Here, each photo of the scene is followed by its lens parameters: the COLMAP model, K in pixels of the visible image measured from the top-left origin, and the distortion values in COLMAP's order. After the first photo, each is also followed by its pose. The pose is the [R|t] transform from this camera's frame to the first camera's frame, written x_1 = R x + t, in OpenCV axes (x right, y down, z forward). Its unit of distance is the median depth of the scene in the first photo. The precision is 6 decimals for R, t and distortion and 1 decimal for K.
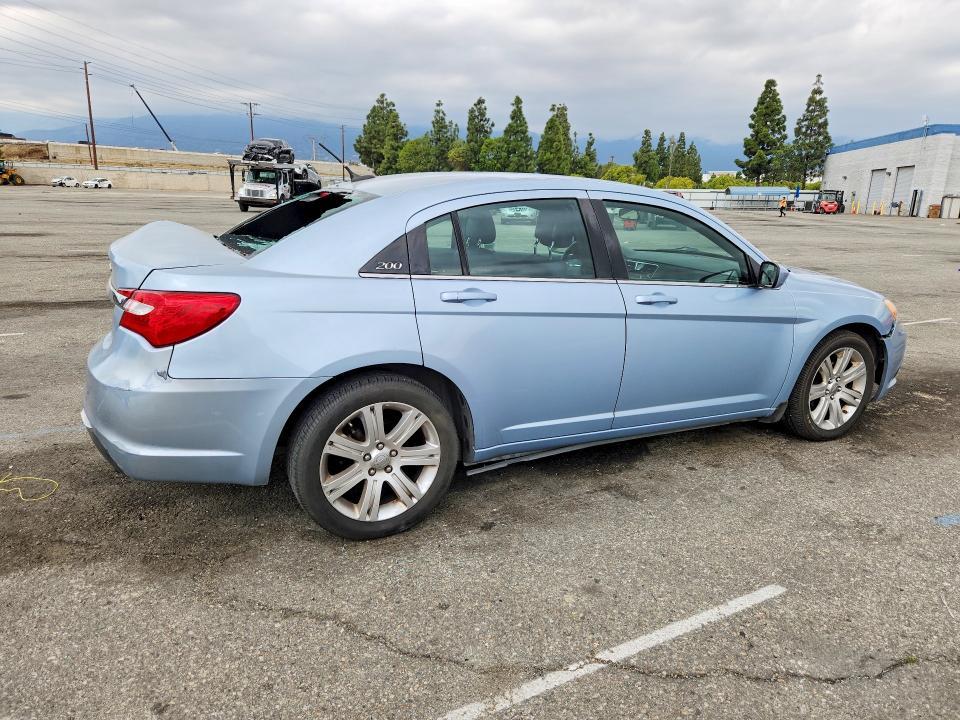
lens RADIAL K [[641.6, 0, 475.6], [0, 641.6, 361.9], [0, 0, 1]] dist [0.032408, -0.012269]
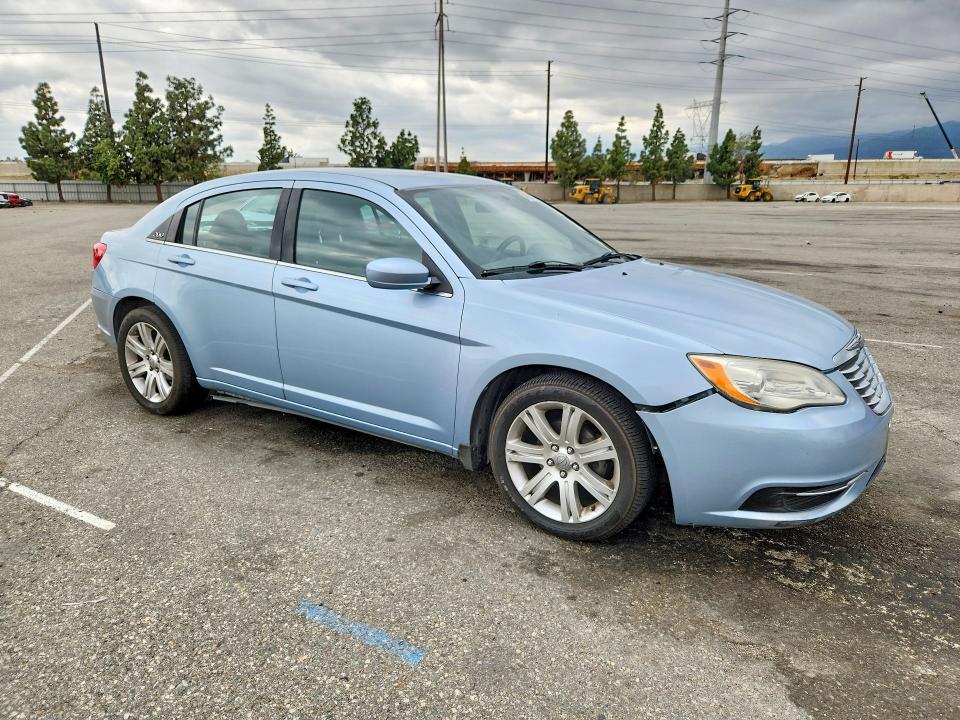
lens RADIAL K [[641.6, 0, 477.3], [0, 641.6, 363.3], [0, 0, 1]] dist [0.032408, -0.012269]
pose [[0.516621, 0.194017, -0.833942, 0.847528], [-0.209586, 0.973013, 0.096535, -0.085433], [0.830166, 0.124911, 0.543342, 0.444313]]
